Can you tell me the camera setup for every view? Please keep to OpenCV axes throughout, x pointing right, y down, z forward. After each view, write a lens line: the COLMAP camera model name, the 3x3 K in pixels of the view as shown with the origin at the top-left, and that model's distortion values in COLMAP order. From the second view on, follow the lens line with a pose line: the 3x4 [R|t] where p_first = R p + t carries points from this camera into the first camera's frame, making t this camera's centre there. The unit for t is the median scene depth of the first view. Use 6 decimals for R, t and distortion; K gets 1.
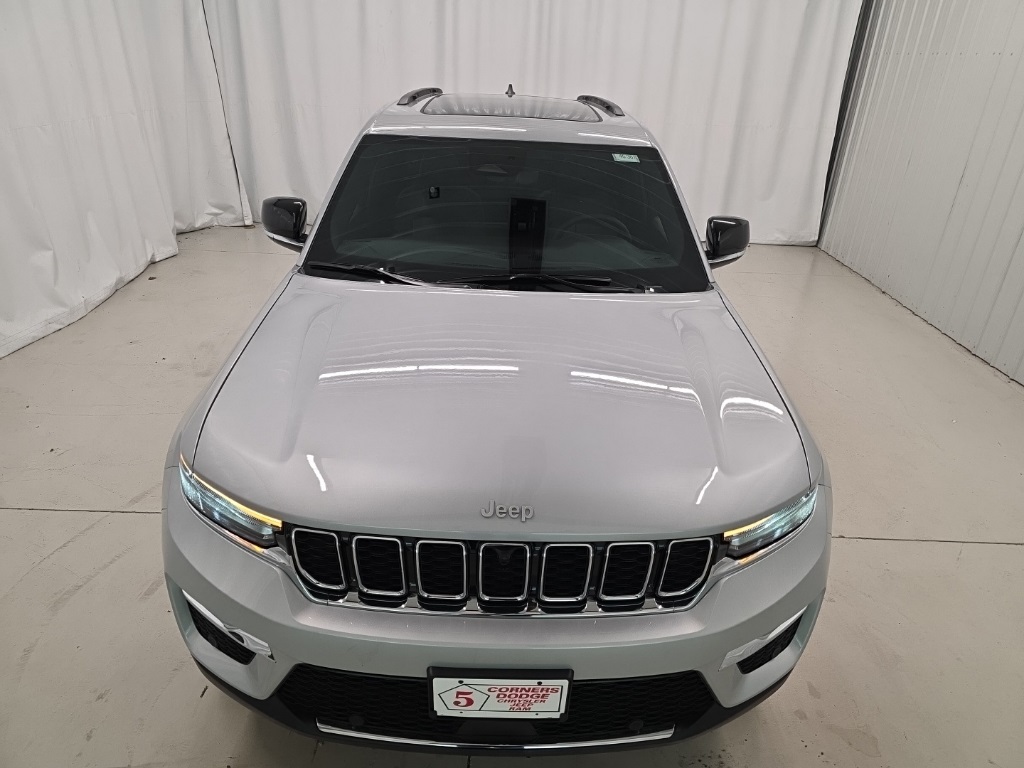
lens RADIAL K [[679.8, 0, 513.5], [0, 679.8, 374.6], [0, 0, 1]] dist [0.056752, -0.047442]
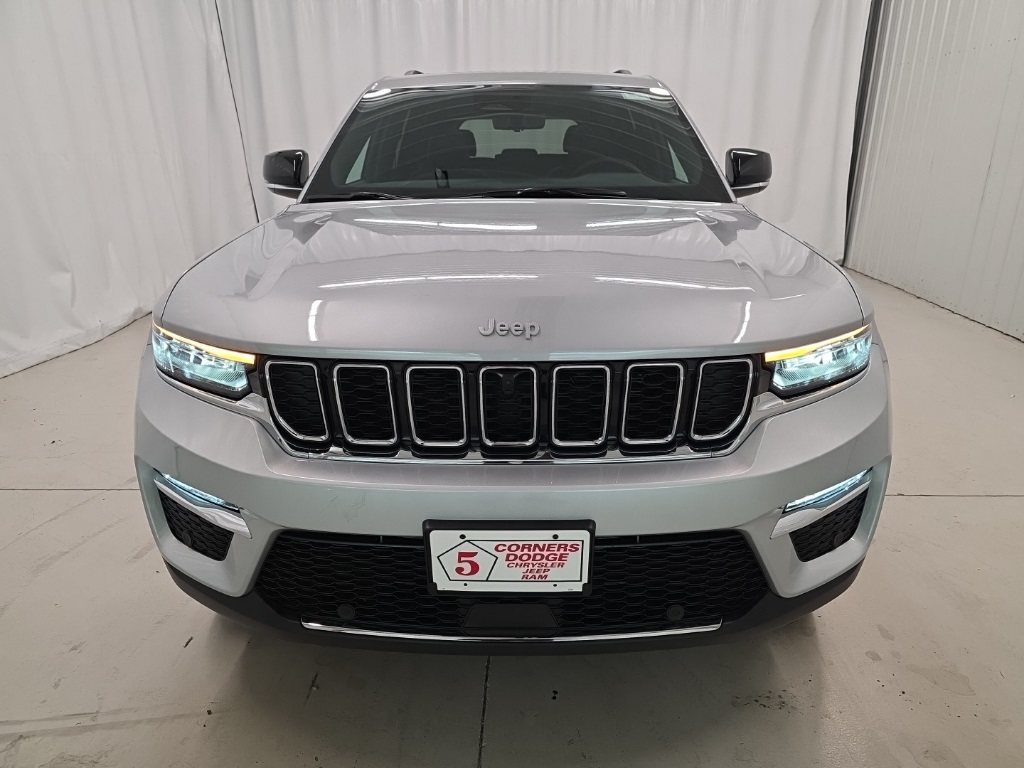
lens RADIAL K [[680.1, 0, 513.1], [0, 680.1, 391.2], [0, 0, 1]] dist [0.048051, -0.039870]
pose [[0.998489, -0.038340, -0.039361, 0.024907], [0.033854, 0.993474, -0.108919, 0.349057], [0.043280, 0.107422, 0.993271, 0.140009]]
